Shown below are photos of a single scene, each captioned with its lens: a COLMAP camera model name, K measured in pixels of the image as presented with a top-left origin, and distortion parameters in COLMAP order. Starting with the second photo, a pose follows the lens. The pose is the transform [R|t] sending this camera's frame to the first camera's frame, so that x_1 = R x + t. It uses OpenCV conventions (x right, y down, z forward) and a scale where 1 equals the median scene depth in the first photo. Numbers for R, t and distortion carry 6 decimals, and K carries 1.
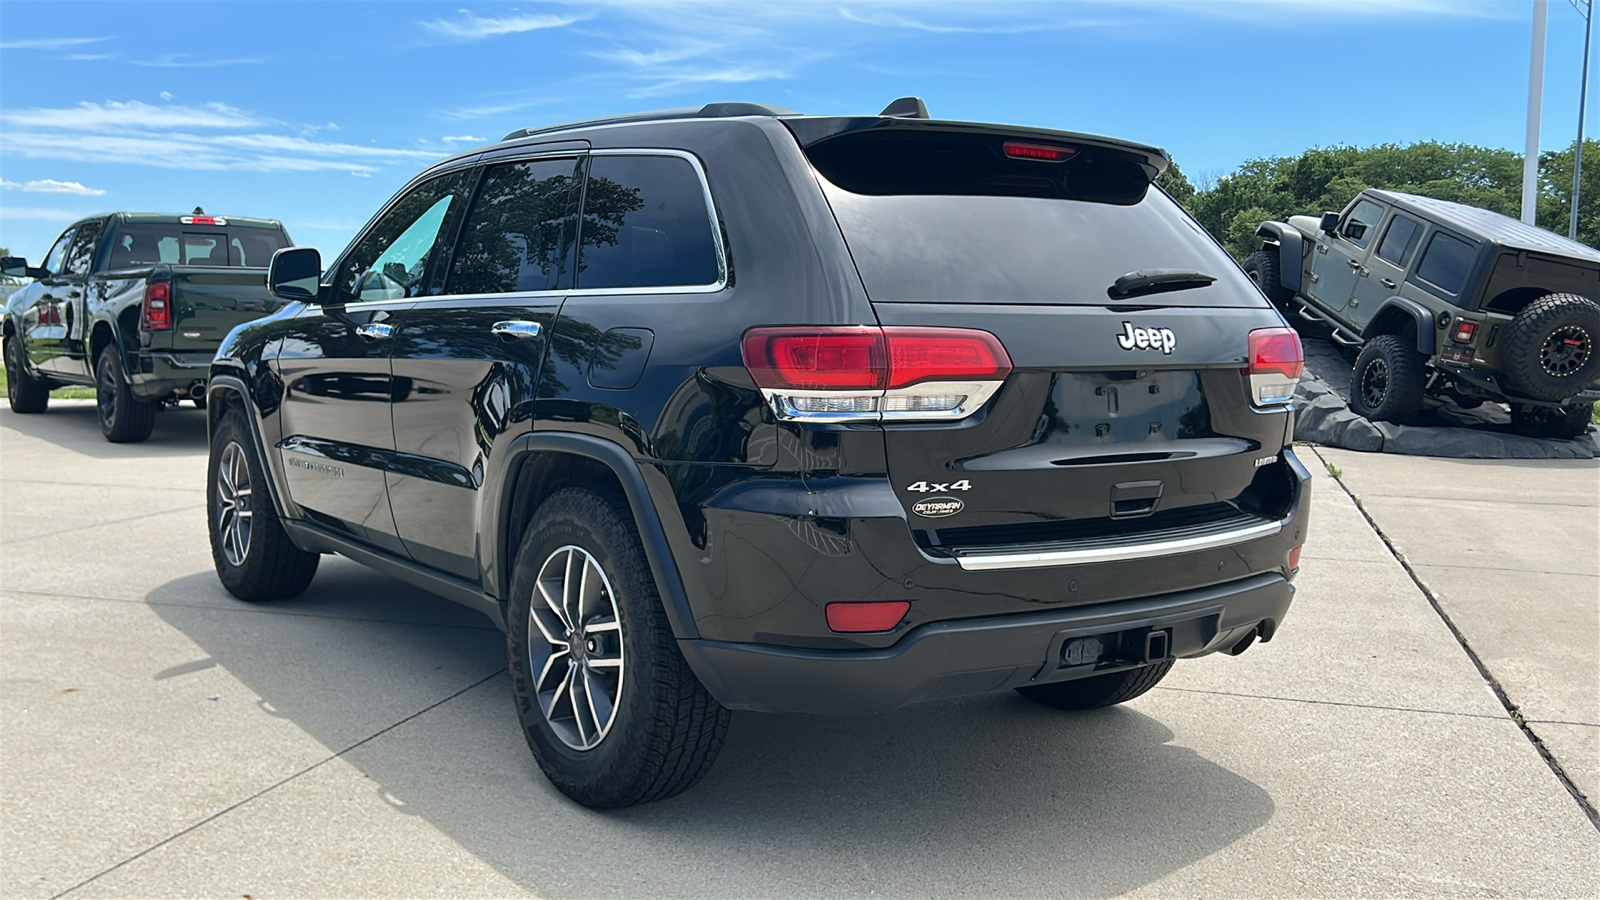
lens RADIAL K [[1470.5, 0, 809.7], [0, 1470.5, 434.5], [0, 0, 1]] dist [0.036248, 0.000000]
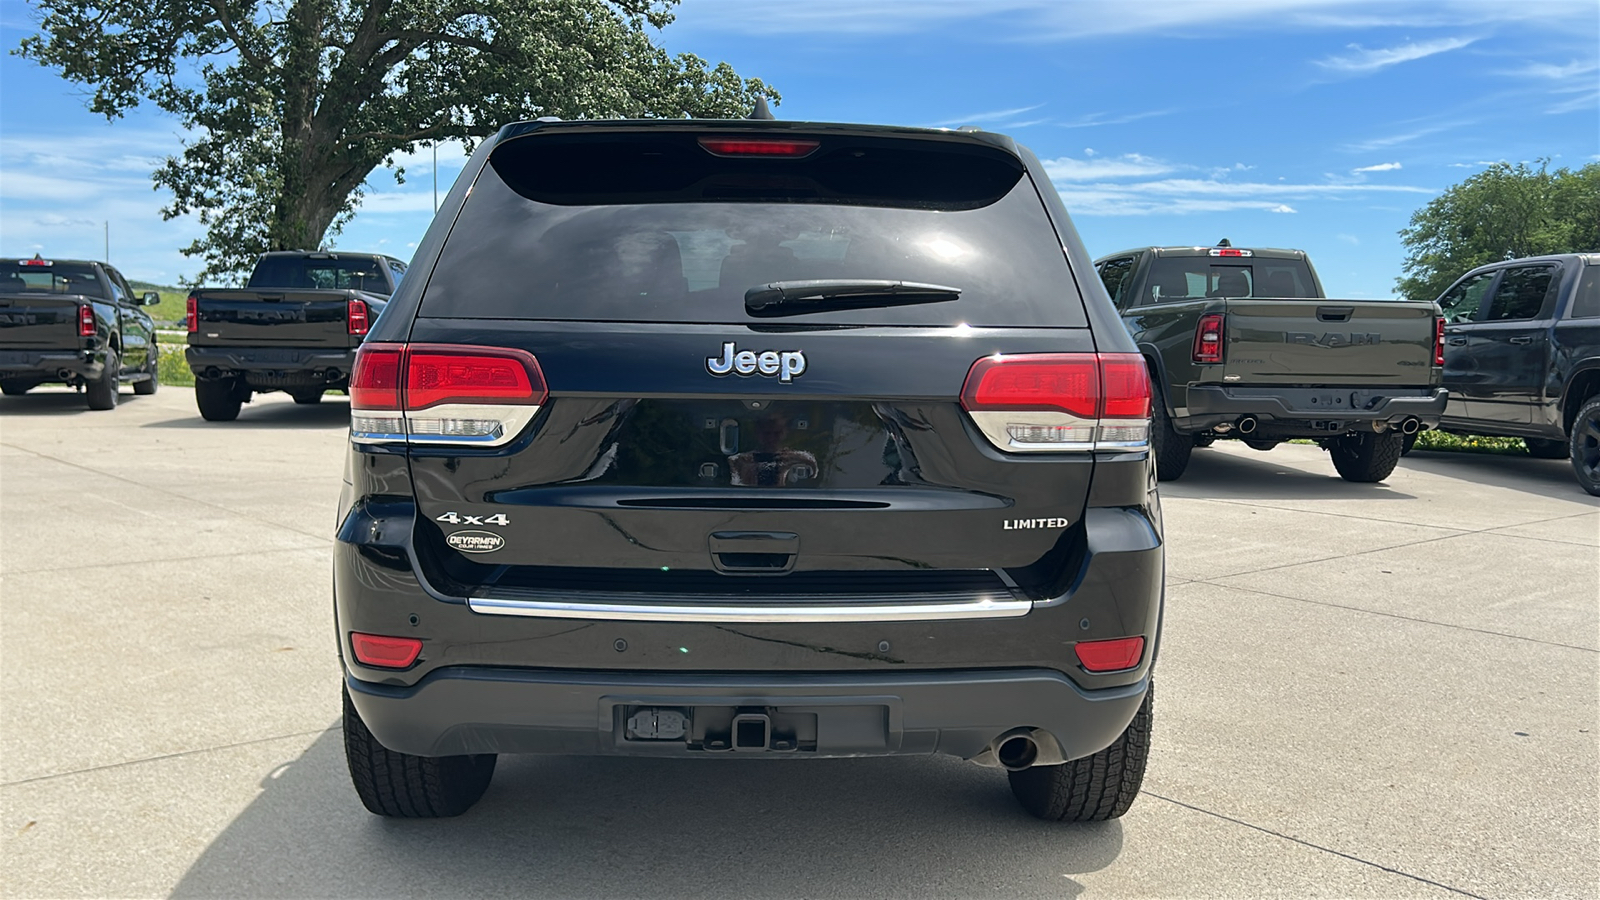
lens RADIAL K [[1470.5, 0, 822.1], [0, 1470.5, 444.6], [0, 0, 1]] dist [0.036248, 0.000000]
pose [[0.825268, 0.040980, -0.563253, 0.727009], [-0.050333, 0.998732, -0.001083, -0.019555], [0.562494, 0.029244, 0.826284, 0.330463]]
